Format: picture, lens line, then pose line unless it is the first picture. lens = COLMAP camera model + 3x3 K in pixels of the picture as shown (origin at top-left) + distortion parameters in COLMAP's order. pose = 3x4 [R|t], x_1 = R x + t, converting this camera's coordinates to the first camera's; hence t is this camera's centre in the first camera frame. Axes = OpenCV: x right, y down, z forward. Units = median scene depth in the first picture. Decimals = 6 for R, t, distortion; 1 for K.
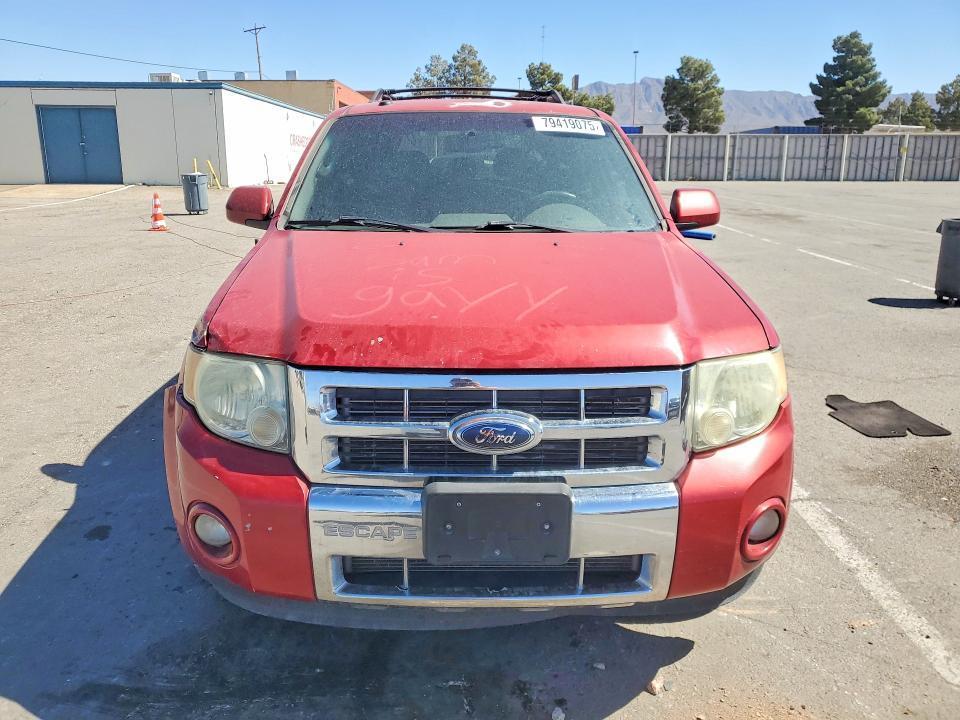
lens RADIAL K [[737.4, 0, 479.1], [0, 737.4, 359.6], [0, 0, 1]] dist [-0.004815, 0.035099]
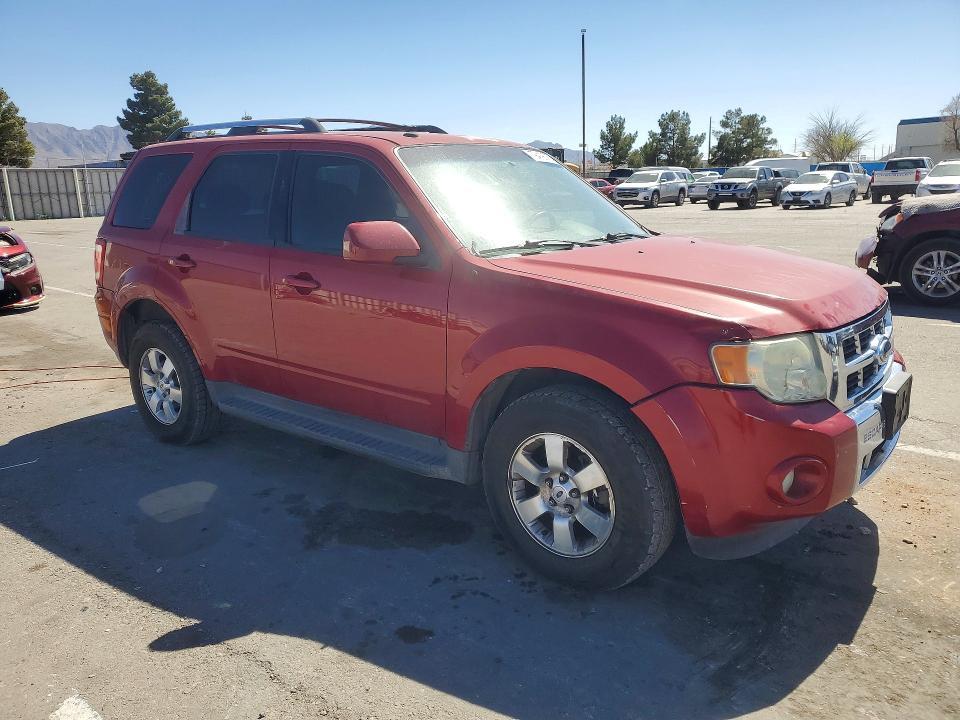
lens RADIAL K [[737.4, 0, 479.1], [0, 737.4, 359.6], [0, 0, 1]] dist [-0.004815, 0.035099]
pose [[0.645114, -0.200007, 0.737445, -0.044867], [0.231269, 0.970974, 0.061031, -0.004508], [-0.728246, 0.131177, 0.672644, 0.014882]]
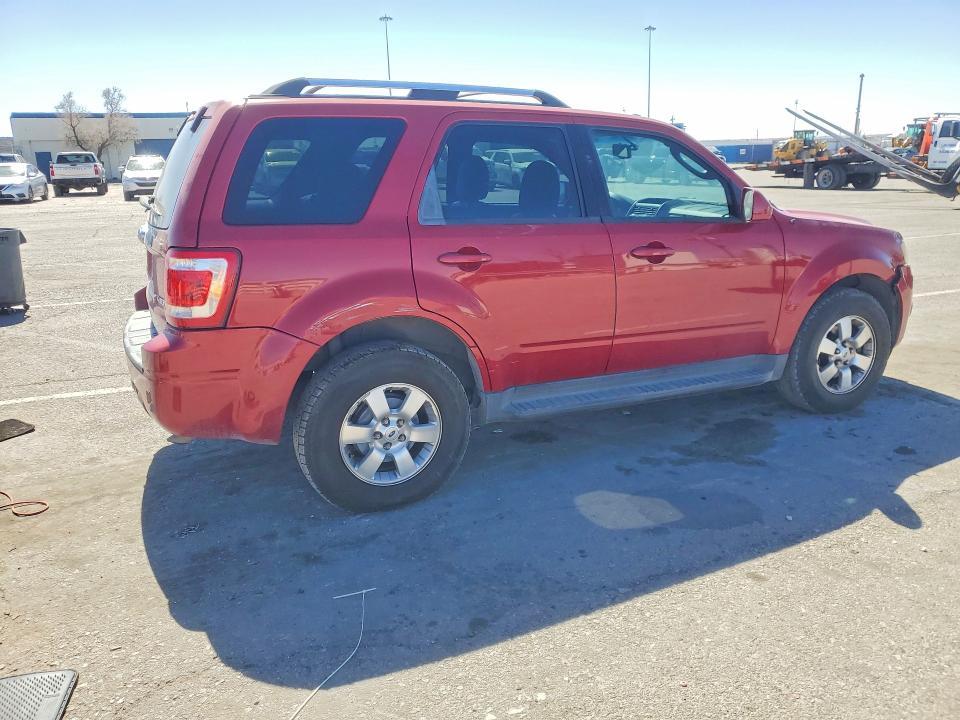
lens RADIAL K [[741.5, 0, 481.5], [0, 741.5, 345.1], [0, 0, 1]] dist [-0.005127, 0.002130]
pose [[-0.380020, -0.227170, 0.896649, -0.059397], [0.257963, 0.904883, 0.338587, -0.024702], [-0.888279, 0.359972, -0.285273, 0.086046]]
